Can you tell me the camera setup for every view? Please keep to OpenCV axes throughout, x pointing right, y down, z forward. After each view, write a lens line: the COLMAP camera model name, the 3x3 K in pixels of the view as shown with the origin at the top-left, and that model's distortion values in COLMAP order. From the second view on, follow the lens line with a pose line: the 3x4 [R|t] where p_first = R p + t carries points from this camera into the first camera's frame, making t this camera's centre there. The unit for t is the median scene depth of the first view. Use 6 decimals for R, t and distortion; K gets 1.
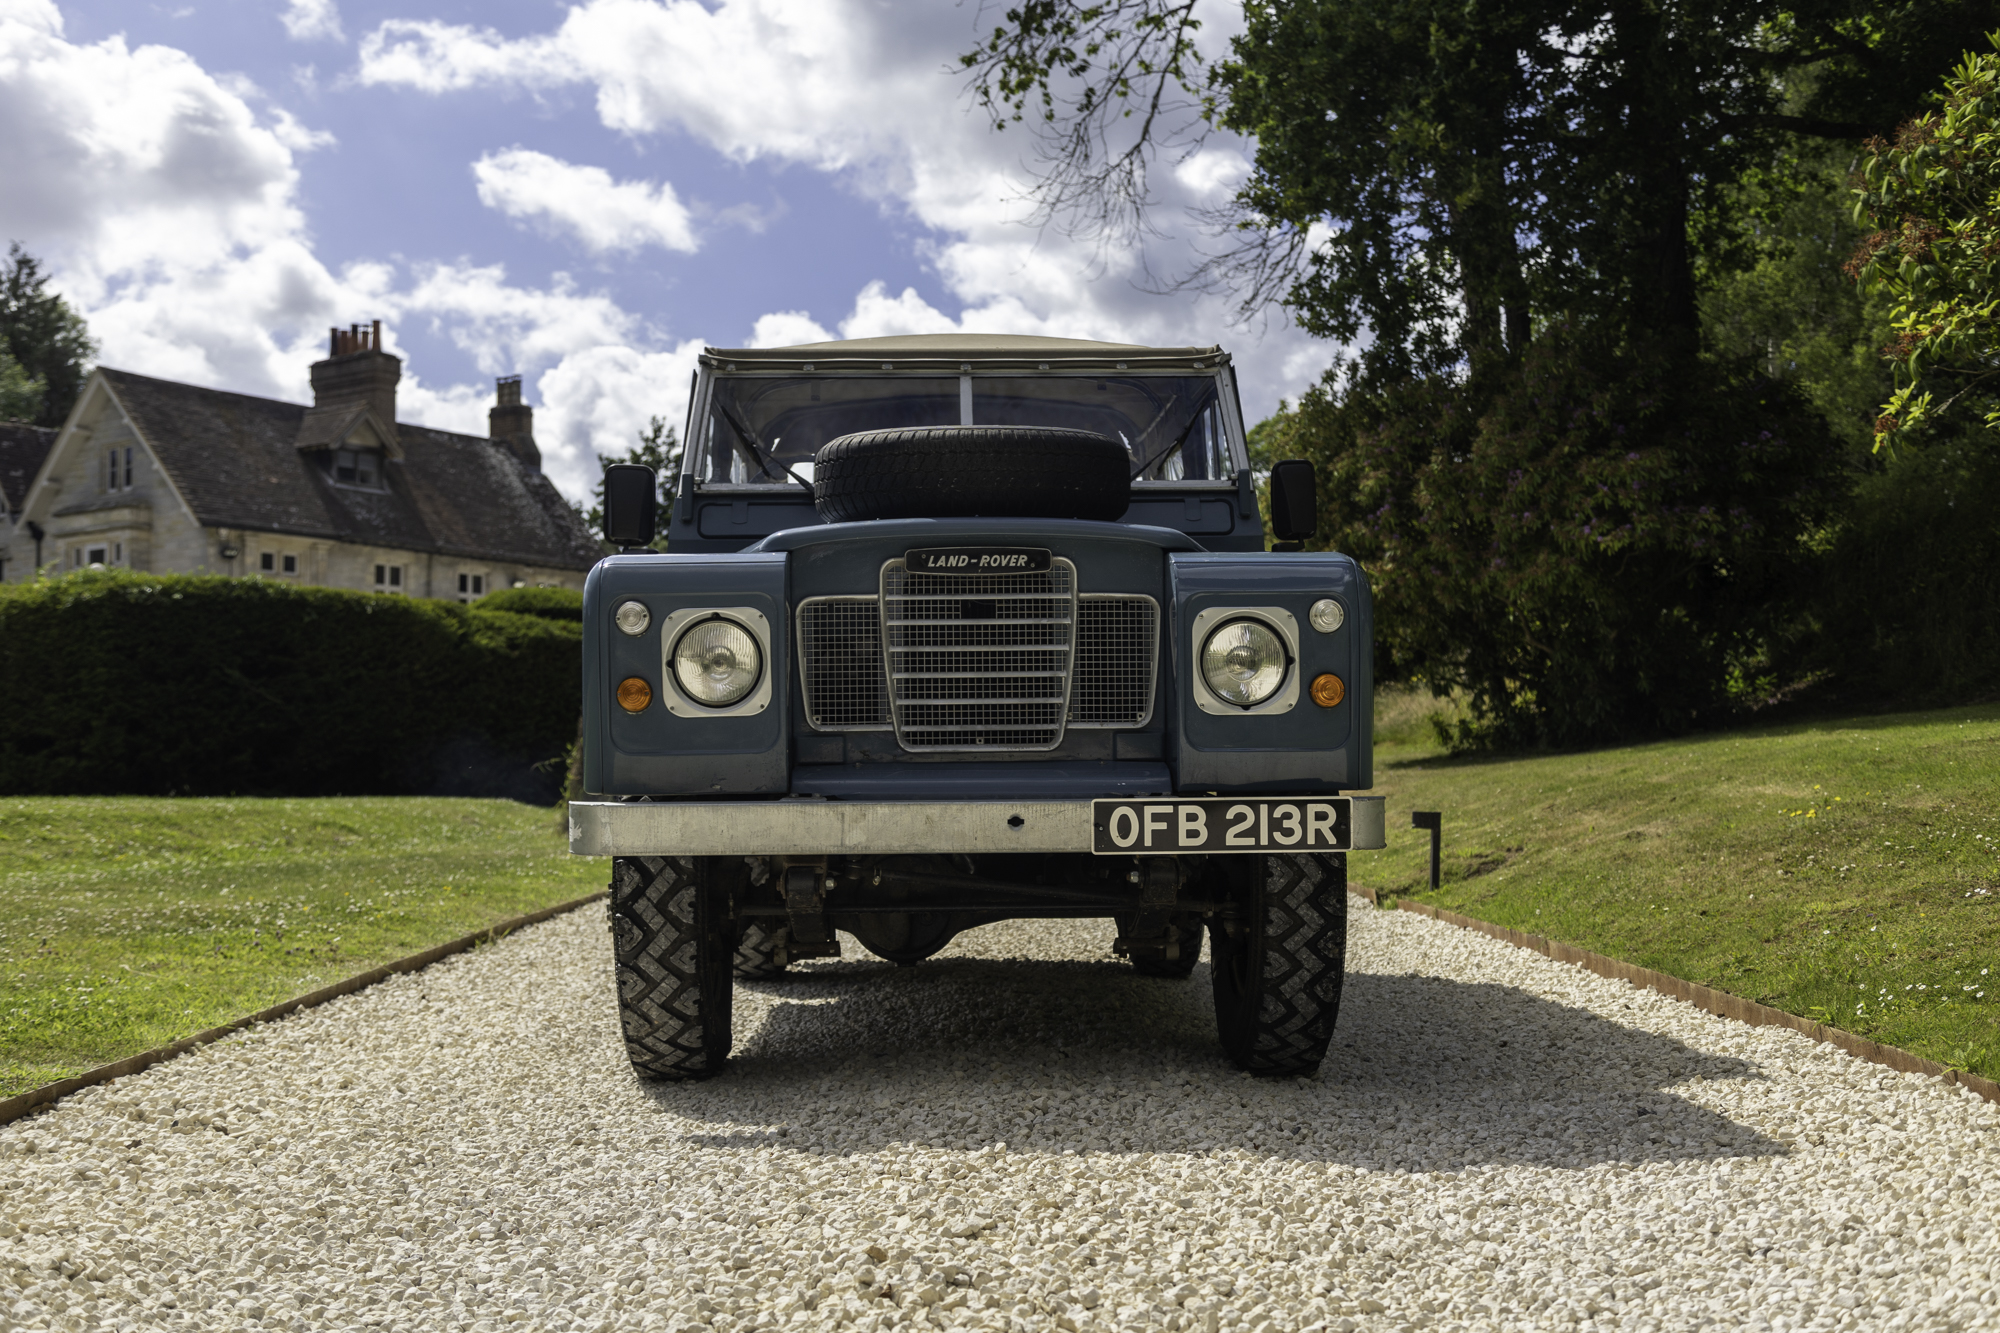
lens RADIAL K [[2112.9, 0, 1001.2], [0, 2112.9, 666.5], [0, 0, 1]] dist [0.002374, 0.003108]
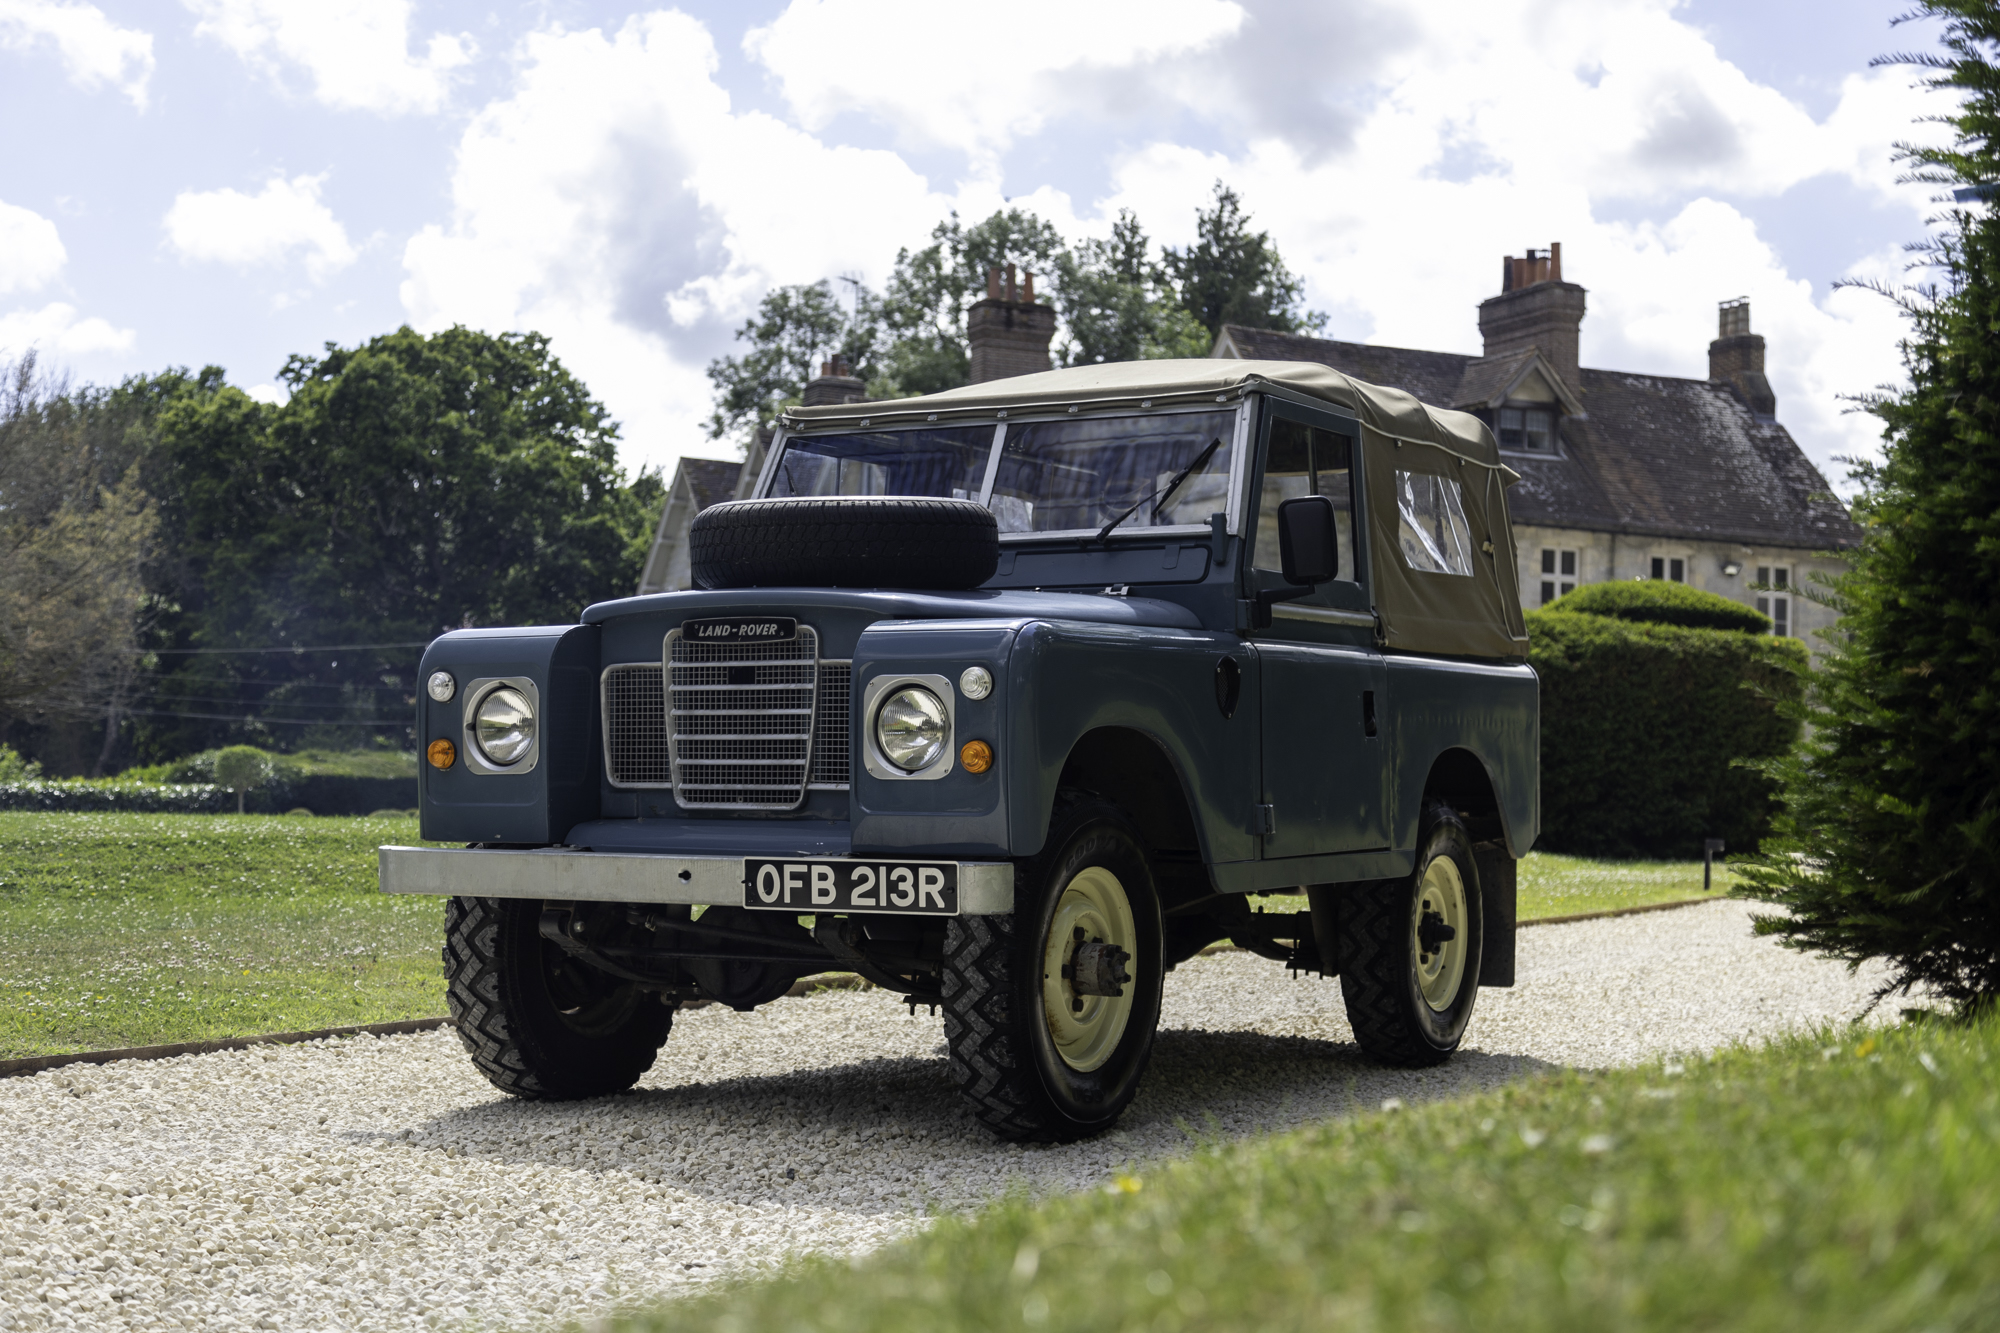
lens RADIAL K [[2761.3, 0, 998.6], [0, 2761.3, 660.8], [0, 0, 1]] dist [0.029776, 0.013934]
pose [[0.862224, -0.005886, -0.506493, 0.830260], [0.004129, 0.999981, -0.004592, -0.028371], [0.506510, 0.001868, 0.862232, -0.135583]]
